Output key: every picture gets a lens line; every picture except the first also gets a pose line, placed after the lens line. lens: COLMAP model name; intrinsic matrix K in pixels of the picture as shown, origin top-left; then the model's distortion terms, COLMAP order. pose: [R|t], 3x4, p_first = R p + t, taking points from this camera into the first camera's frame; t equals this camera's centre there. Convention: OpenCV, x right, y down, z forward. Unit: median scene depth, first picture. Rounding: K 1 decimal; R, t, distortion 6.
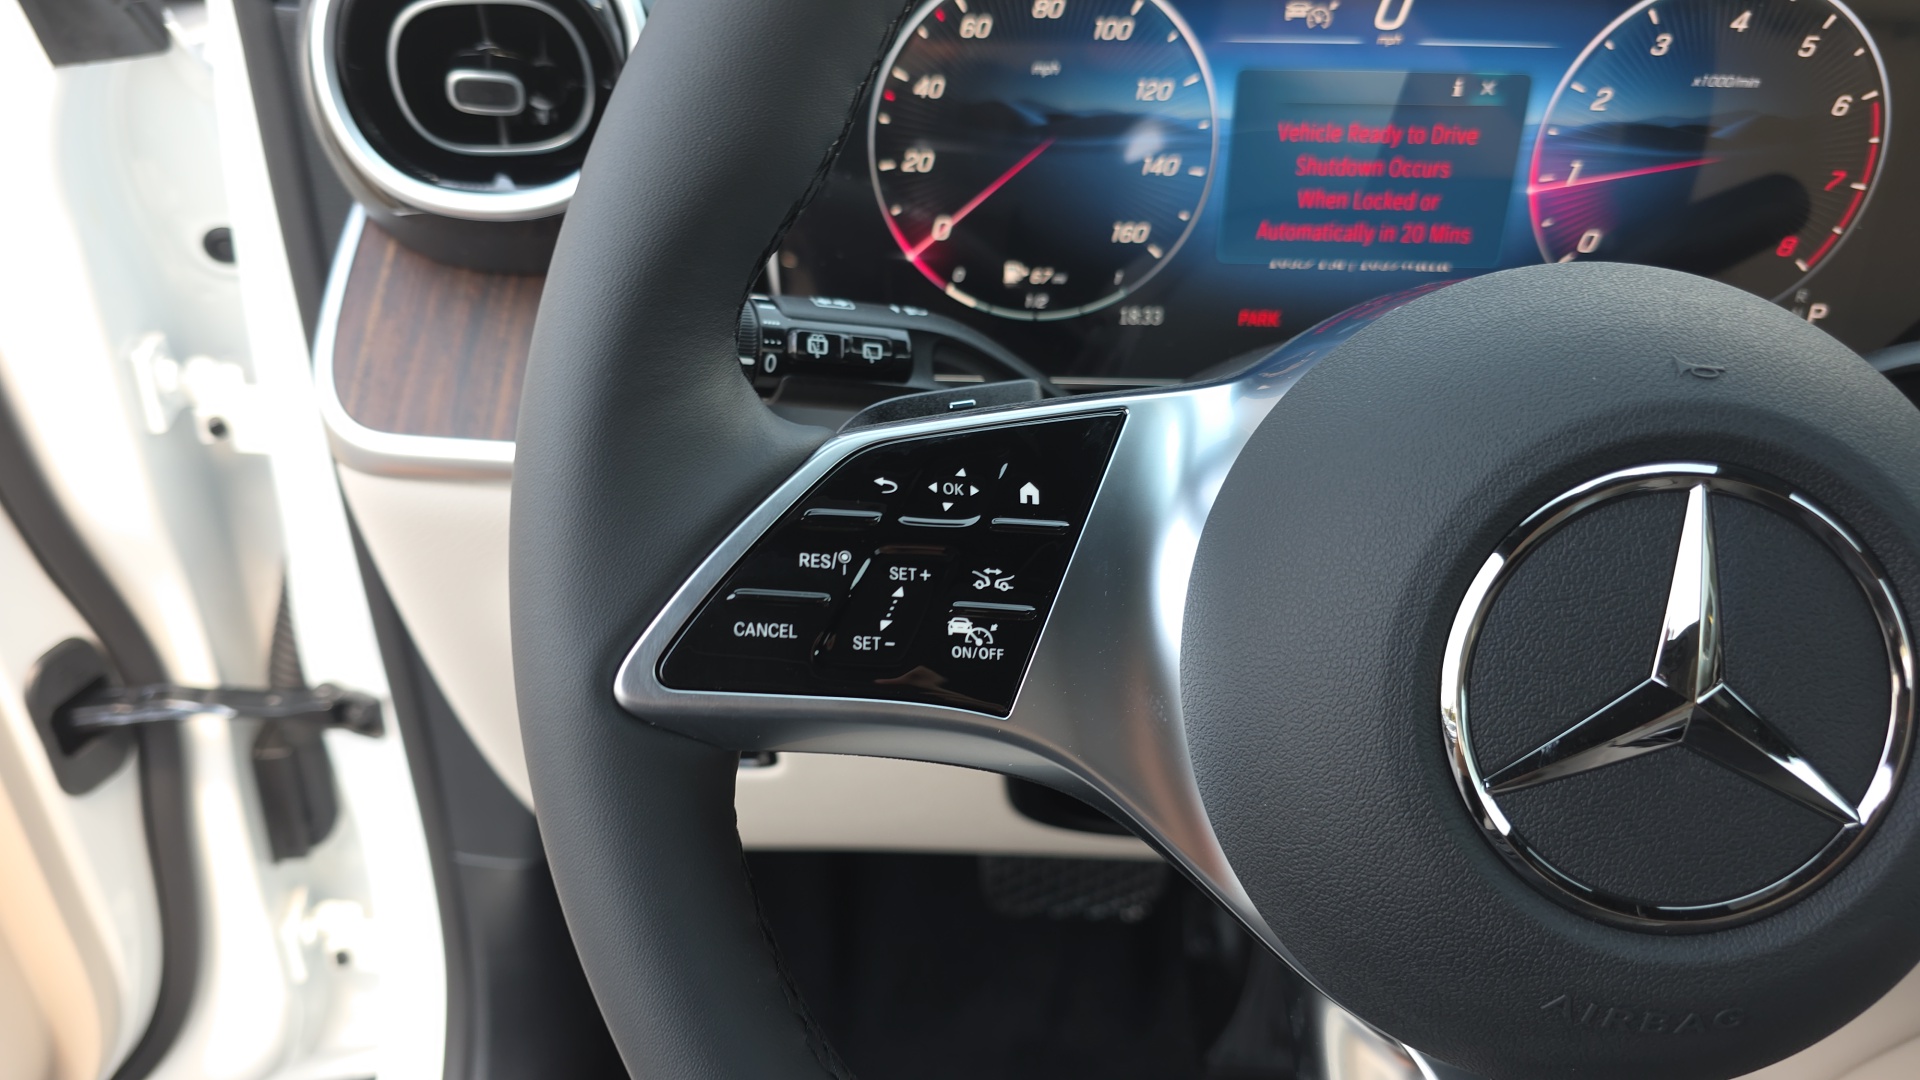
lens RADIAL K [[1339.1, 0, 947.2], [0, 1339.1, 565.9], [0, 0, 1]] dist [0.035265, -0.064505]
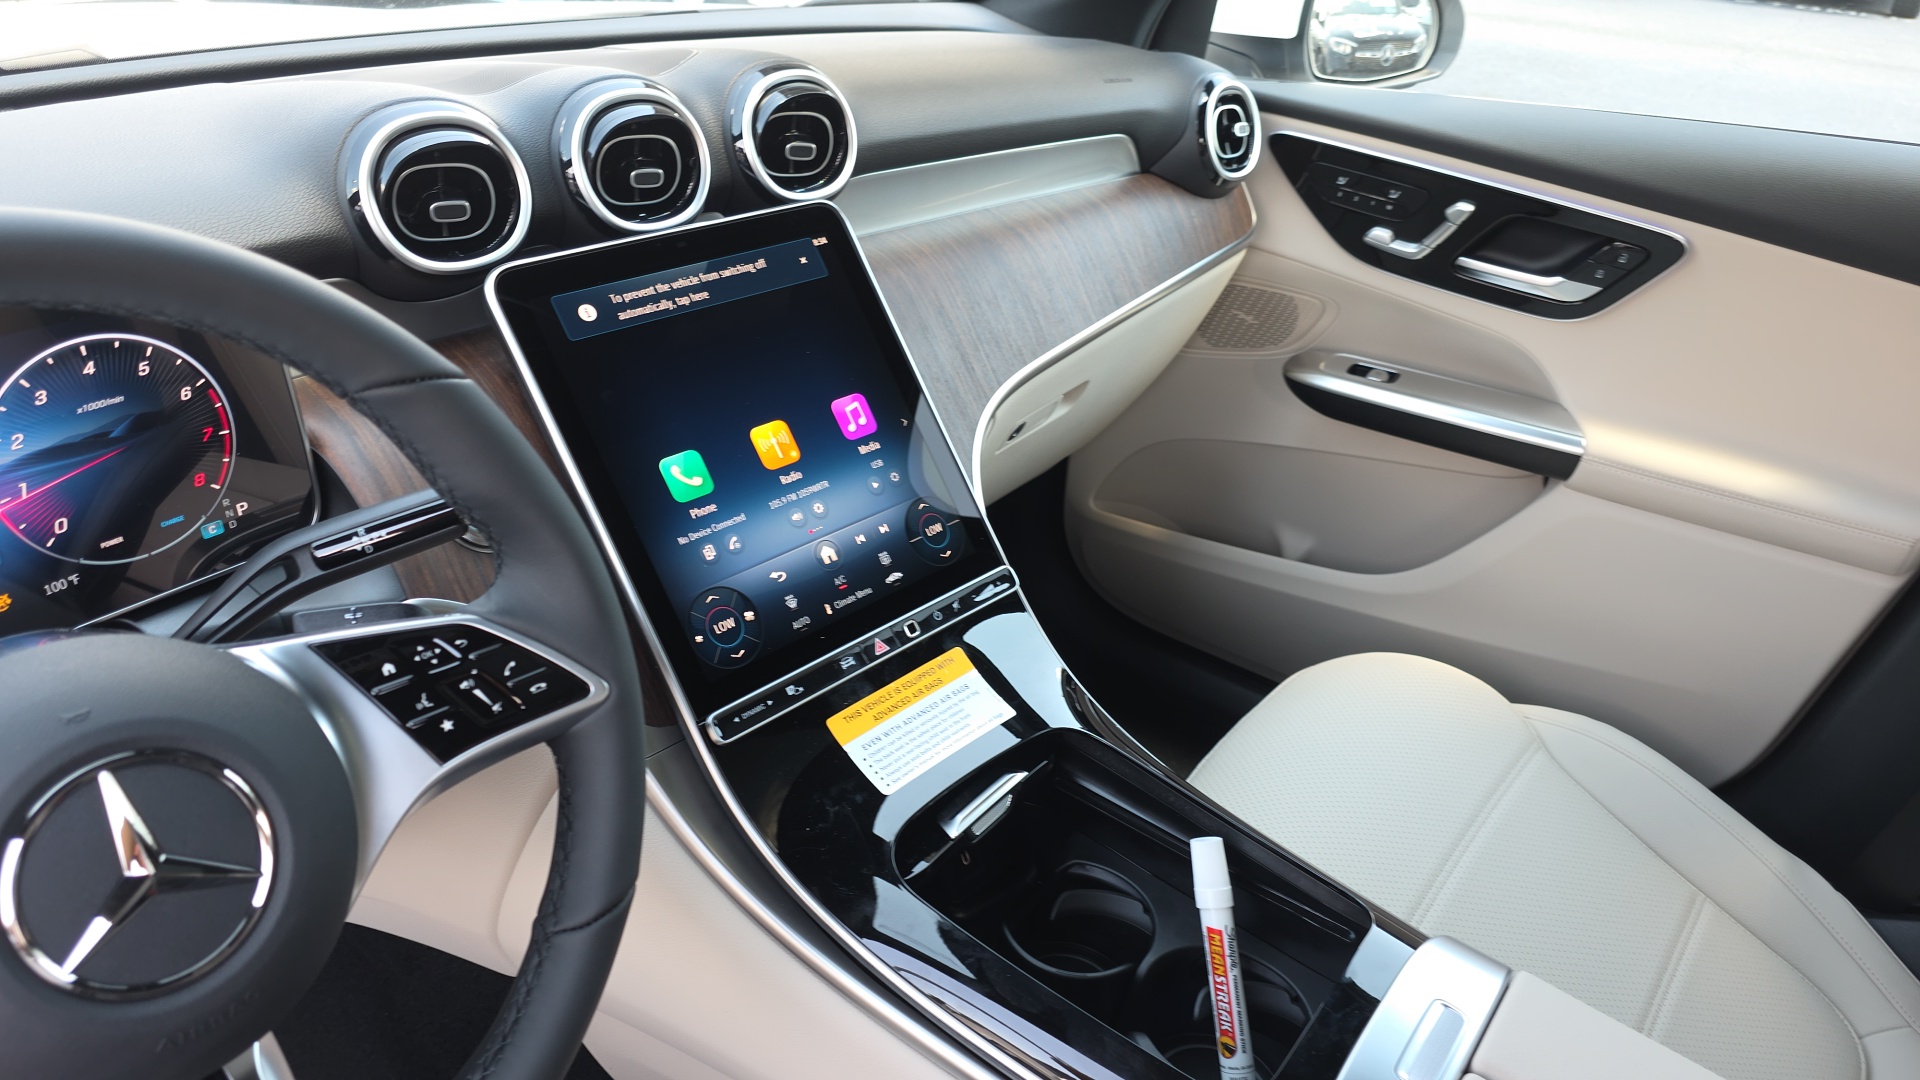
lens RADIAL K [[1304.6, 0, 948.9], [0, 1304.6, 544.3], [0, 0, 1]] dist [0.055833, -0.064912]
pose [[0.586007, -0.388057, 0.711342, 0.031456], [0.371962, 0.908737, 0.189318, -0.142253], [-0.719889, 0.153650, 0.676869, -0.635108]]
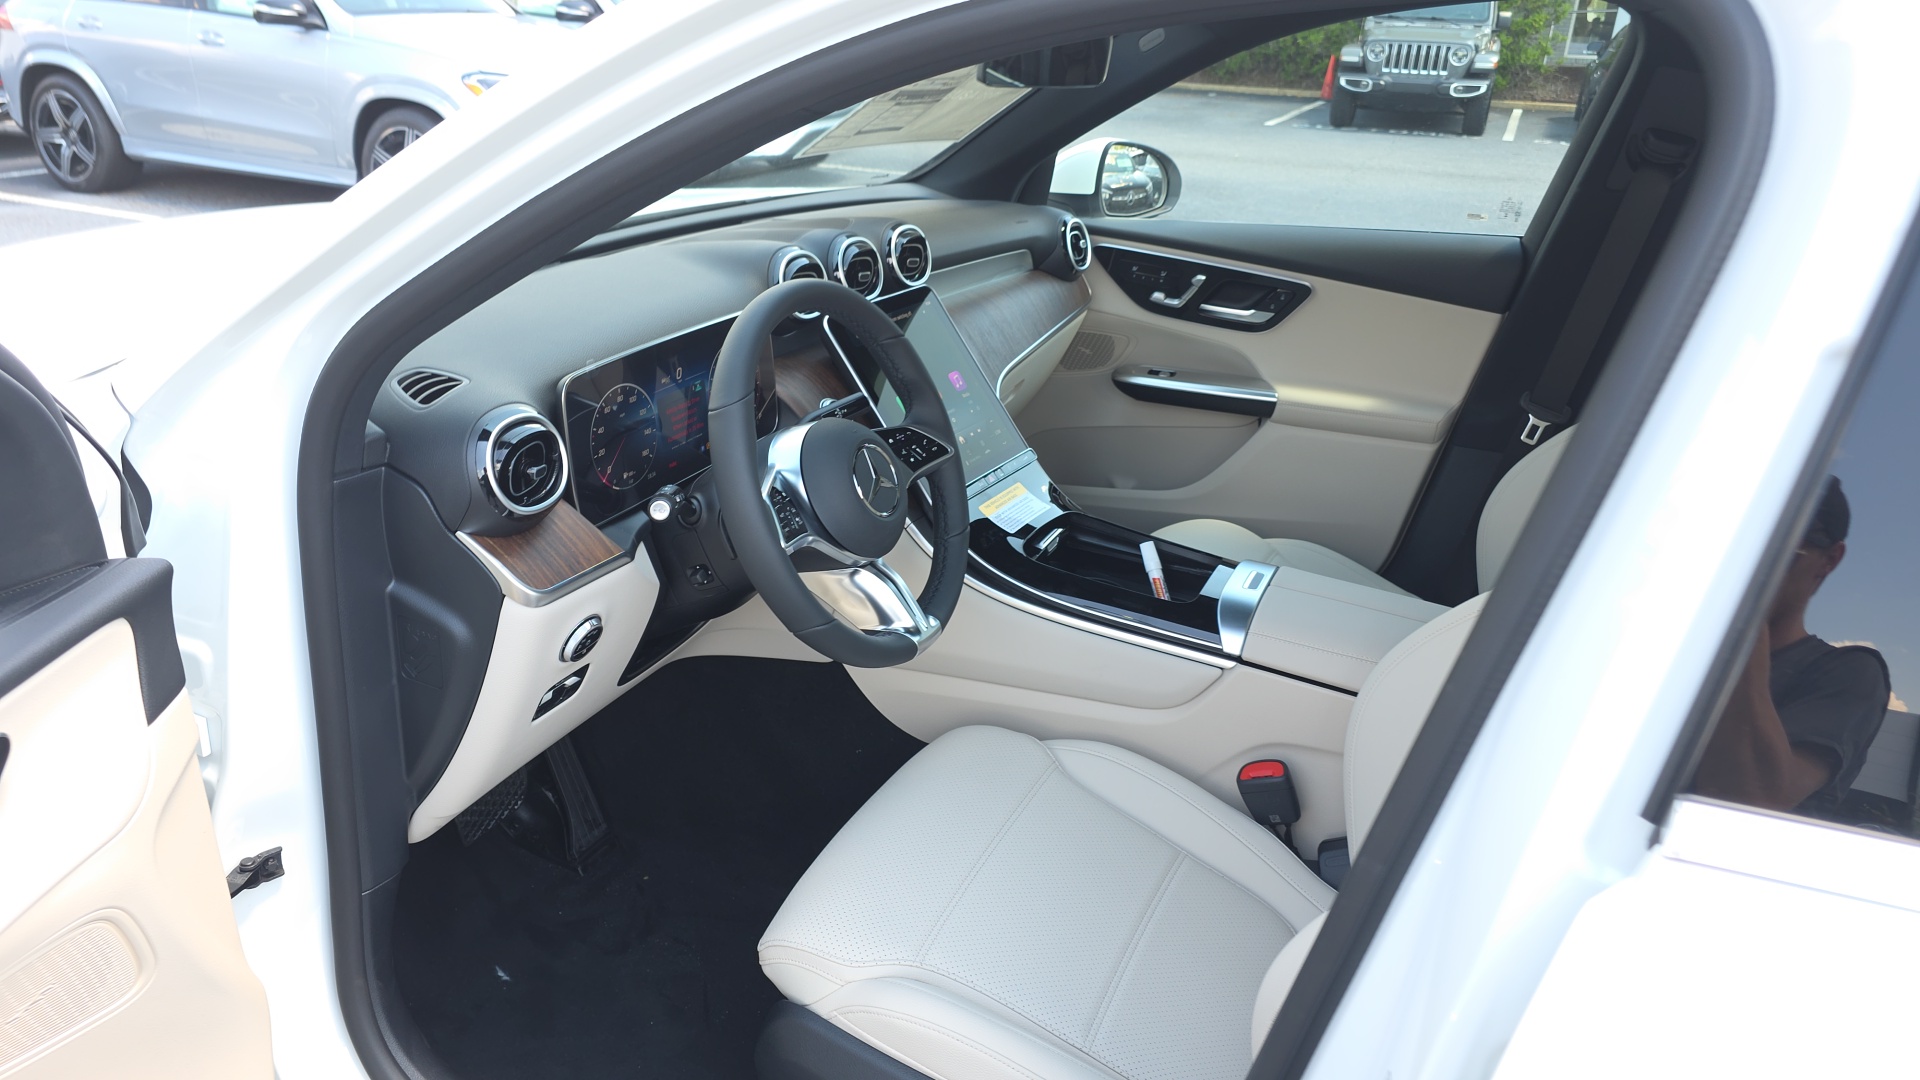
lens RADIAL K [[1271.2, 0, 905.6], [0, 1271.2, 565.8], [0, 0, 1]] dist [0.026673, -0.005470]
pose [[0.420465, -0.382747, 0.822626, -2.374715], [0.437125, 0.879959, 0.185996, -0.320108], [-0.795067, 0.281385, 0.537300, -1.156378]]
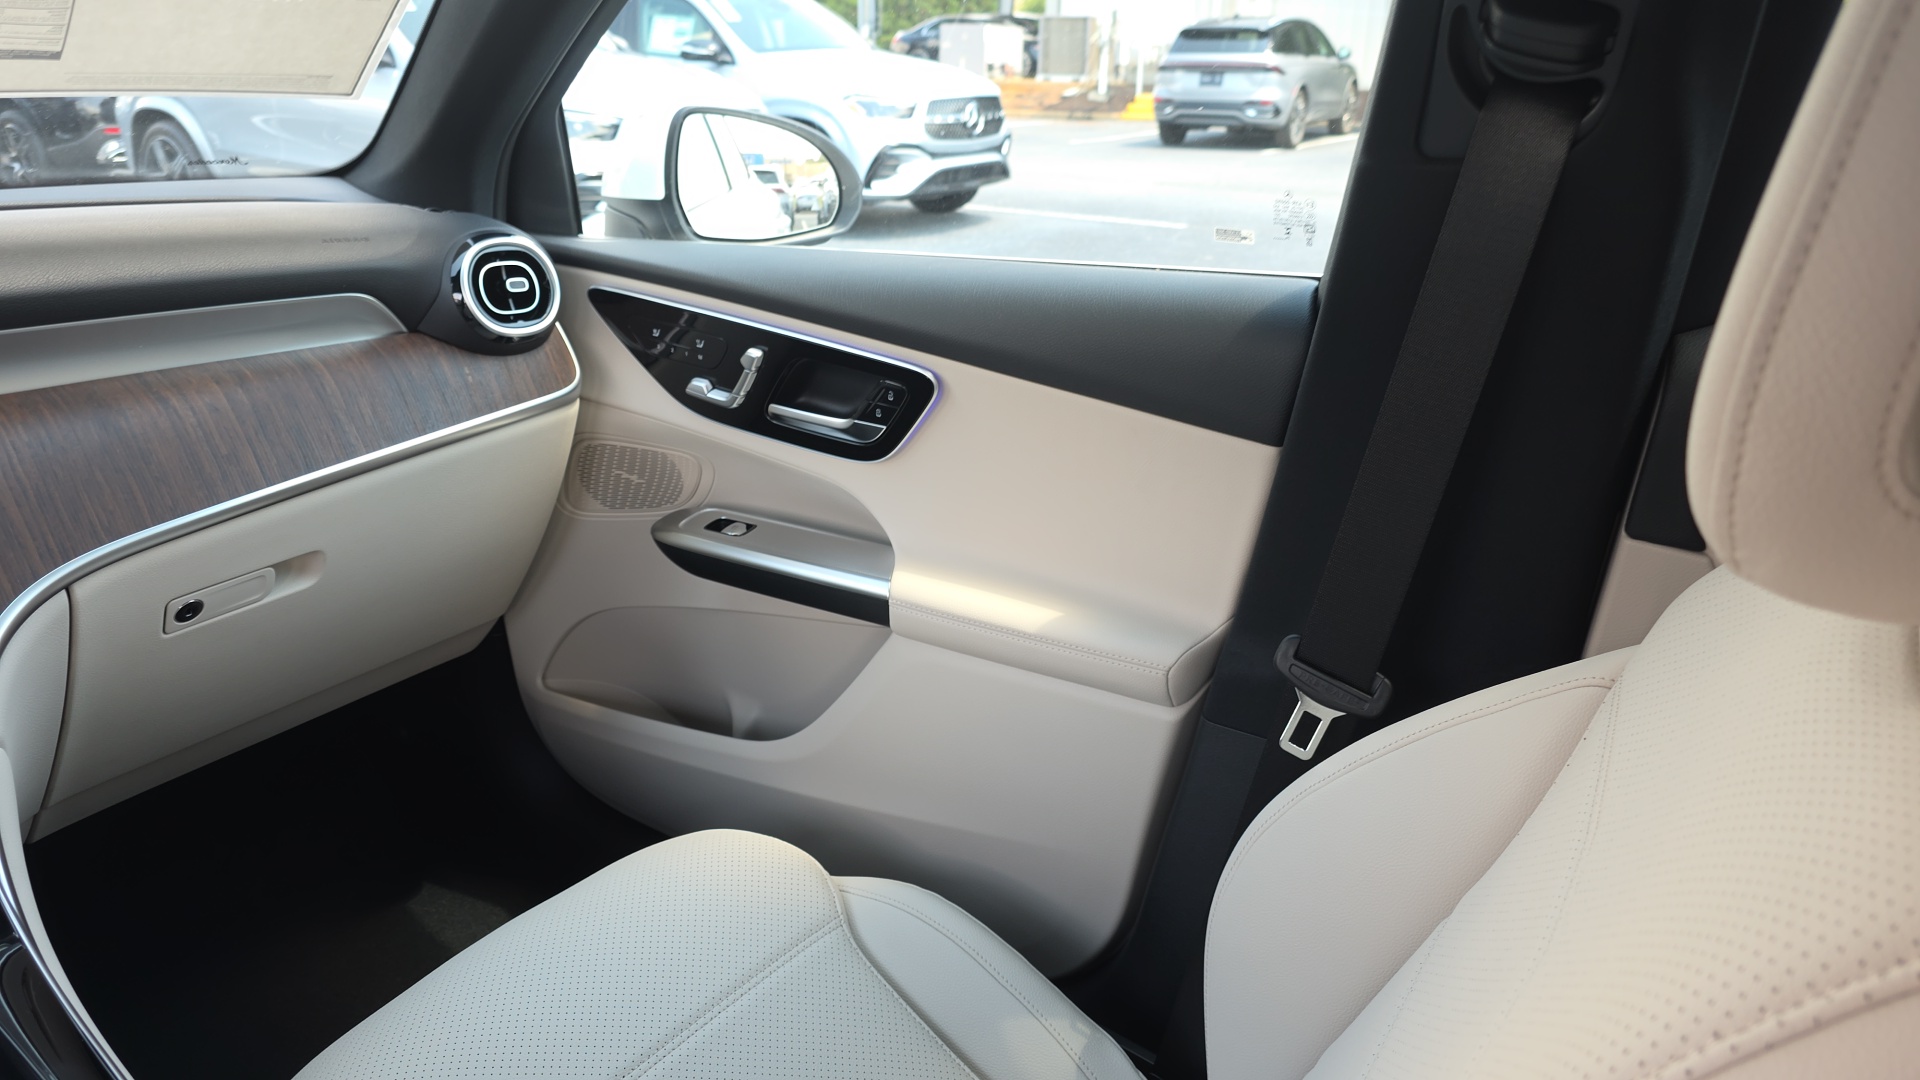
lens RADIAL K [[1304.6, 0, 948.9], [0, 1304.6, 544.3], [0, 0, 1]] dist [0.055833, -0.064912]
pose [[0.546143, -0.314808, 0.776288, 1.016420], [0.419583, 0.904876, 0.071764, 0.528843], [-0.725036, 0.286524, 0.626280, -1.585224]]
